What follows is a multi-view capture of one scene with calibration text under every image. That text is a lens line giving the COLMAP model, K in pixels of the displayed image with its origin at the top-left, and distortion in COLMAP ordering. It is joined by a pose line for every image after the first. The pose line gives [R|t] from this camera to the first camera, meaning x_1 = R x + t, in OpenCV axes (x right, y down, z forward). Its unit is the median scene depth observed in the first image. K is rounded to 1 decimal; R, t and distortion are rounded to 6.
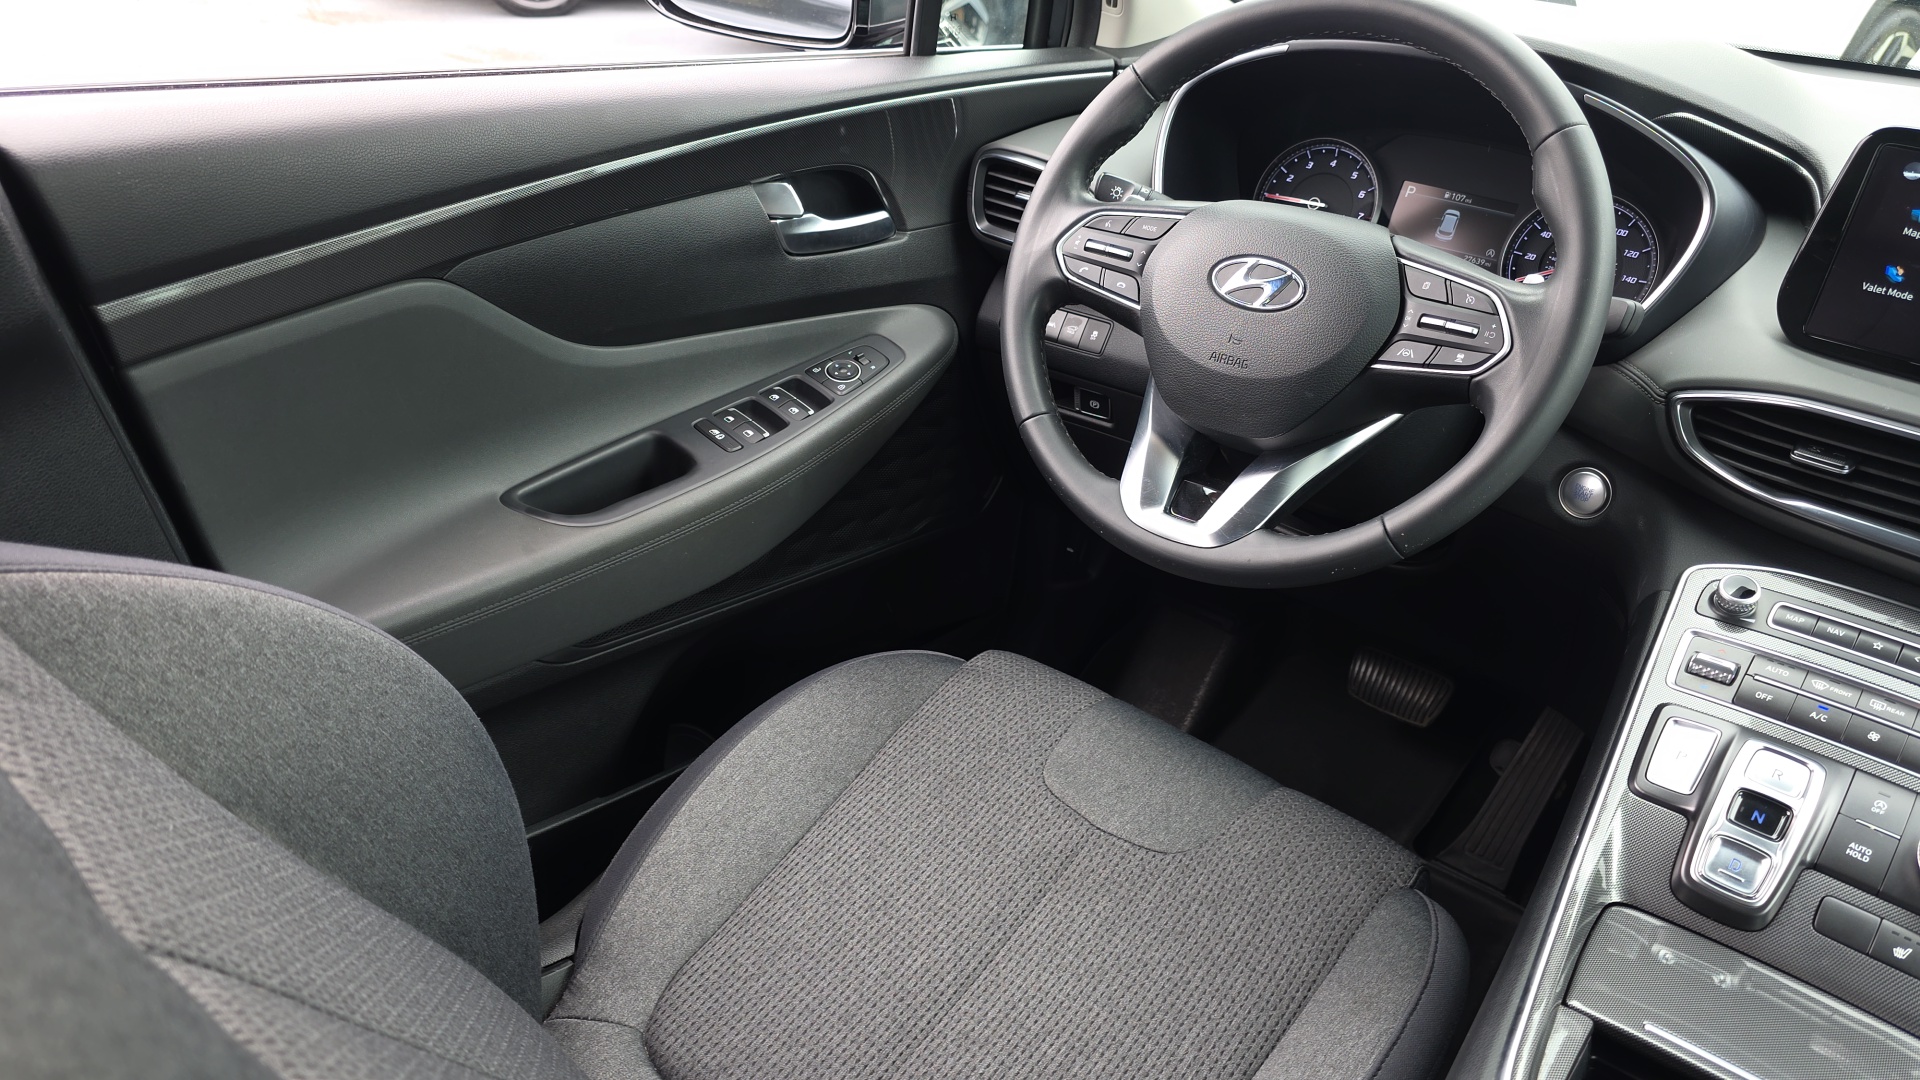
lens RADIAL K [[1322.6, 0, 914.2], [0, 1322.6, 546.9], [0, 0, 1]] dist [0.047129, -0.049632]
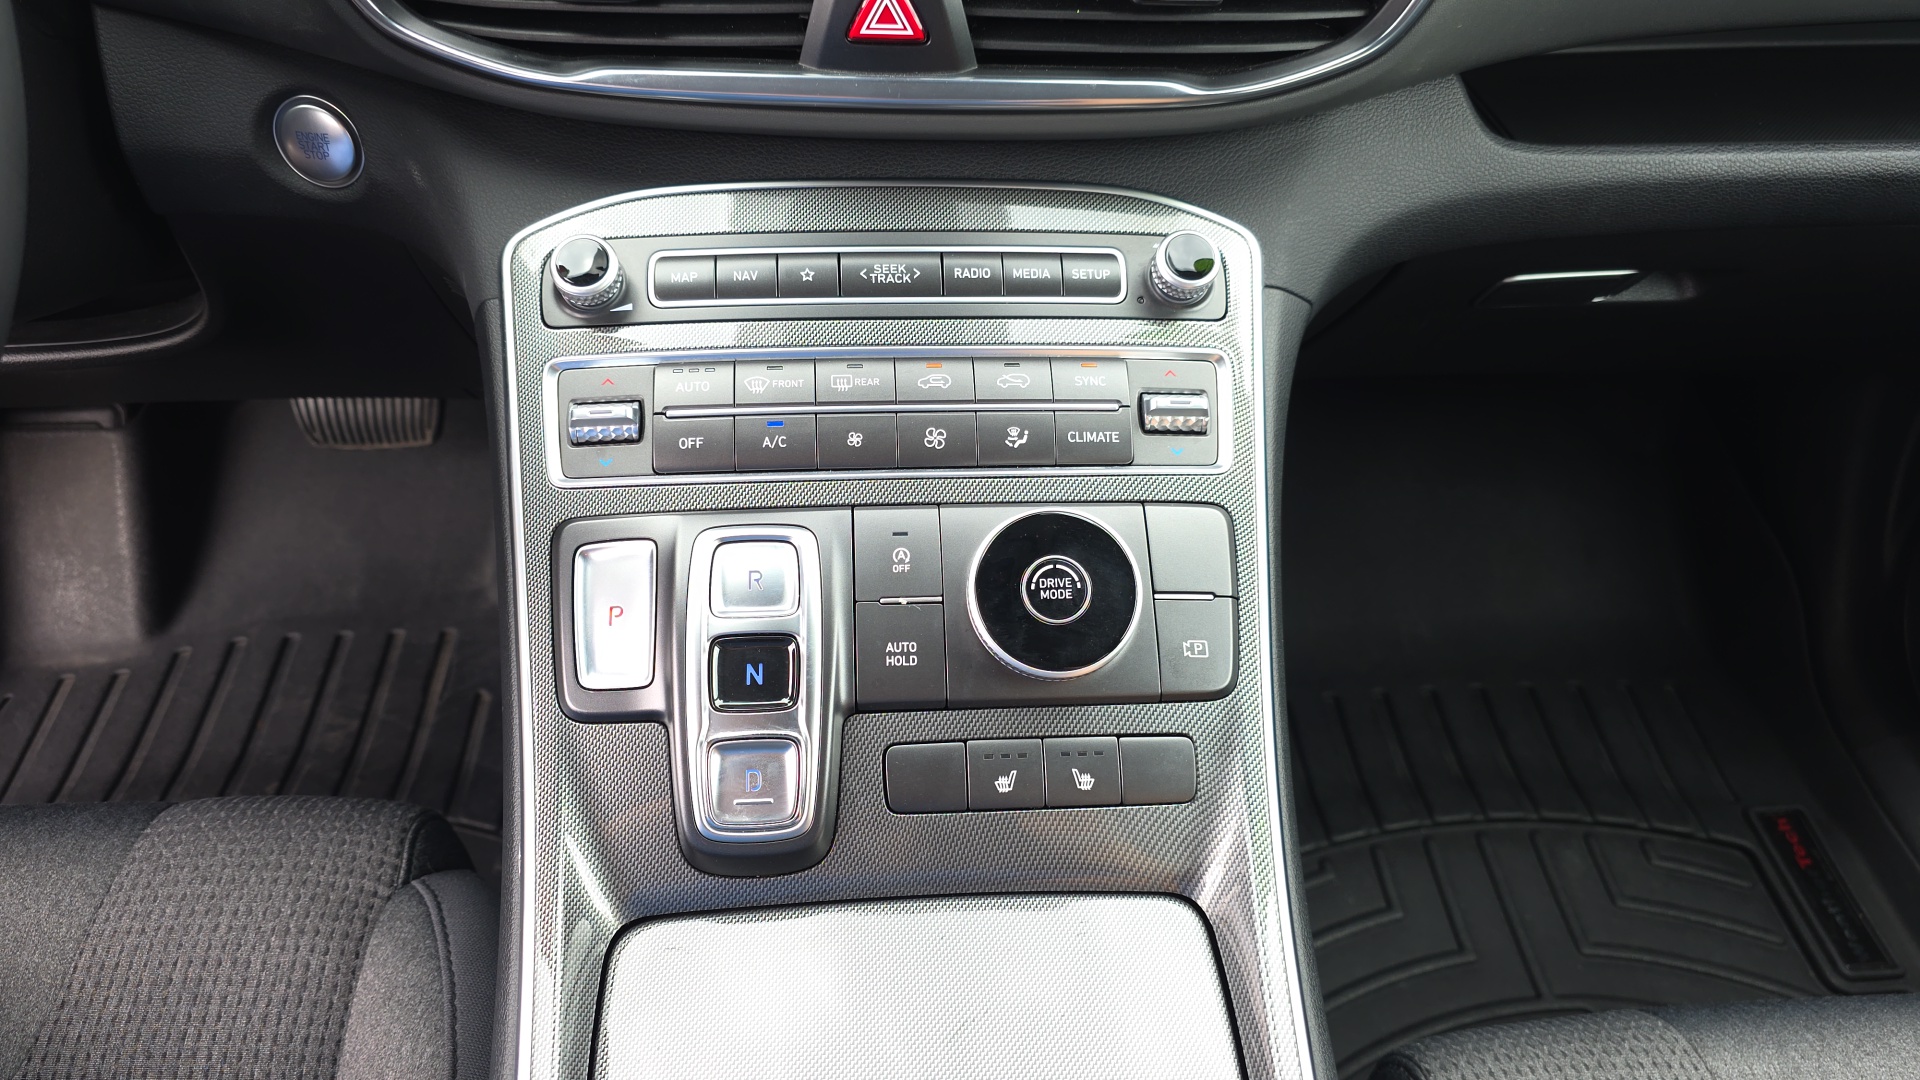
lens RADIAL K [[1316.5, 0, 955.8], [0, 1316.5, 543.4], [0, 0, 1]] dist [0.074840, -0.112552]
pose [[0.723399, -0.532443, 0.439544, 0.407410], [0.349170, 0.831339, 0.432383, -0.054514], [-0.595630, -0.159310, 0.787303, 0.434326]]
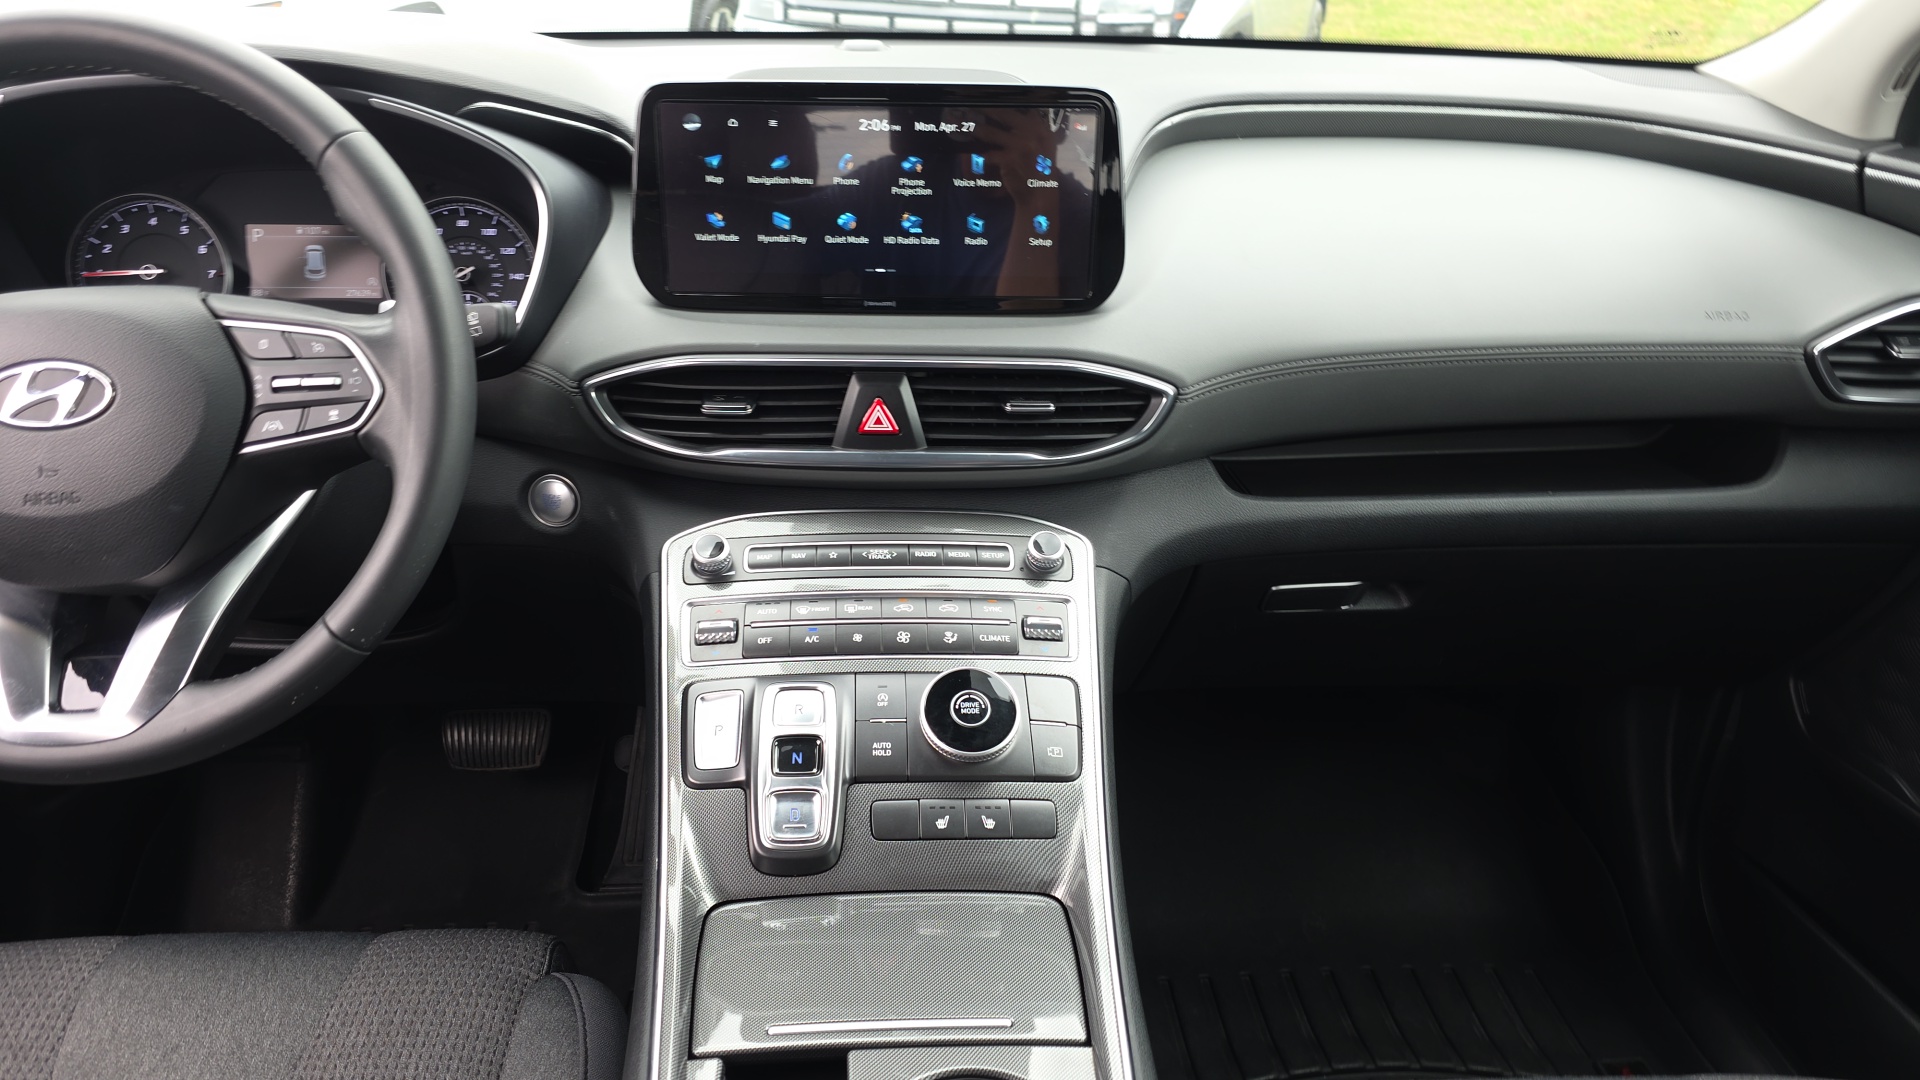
lens RADIAL K [[1320.2, 0, 924.7], [0, 1320.2, 532.6], [0, 0, 1]] dist [0.081425, -0.092842]
pose [[0.734532, -0.345286, 0.584157, 0.150006], [0.361685, 0.927600, 0.093499, -0.013717], [-0.574148, 0.142603, 0.806237, 0.093758]]
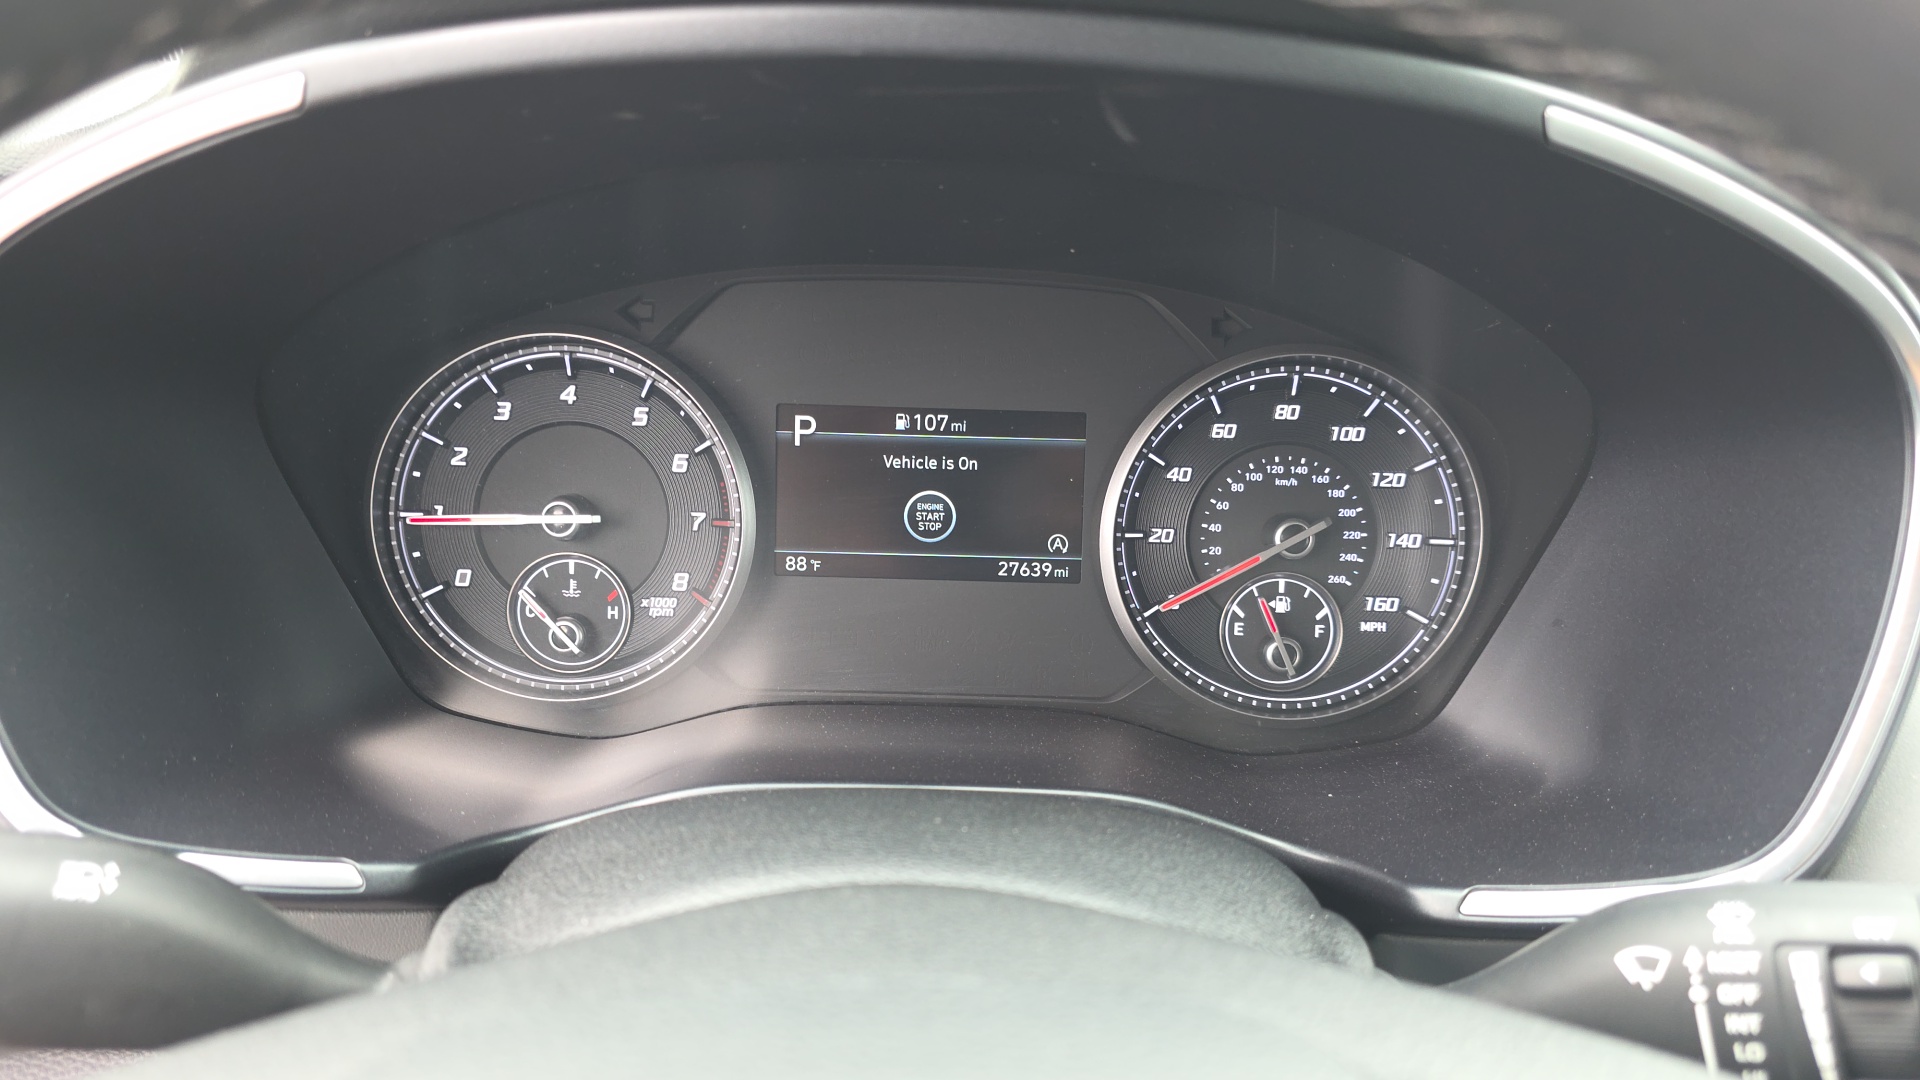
lens RADIAL K [[1320.1, 0, 956.4], [0, 1320.1, 537.1], [0, 0, 1]] dist [0.111042, -0.191636]
pose [[0.766131, -0.314465, 0.560495, 0.251315], [0.332615, 0.940243, 0.072875, -0.331832], [-0.549918, 0.130597, 0.824945, 0.896625]]
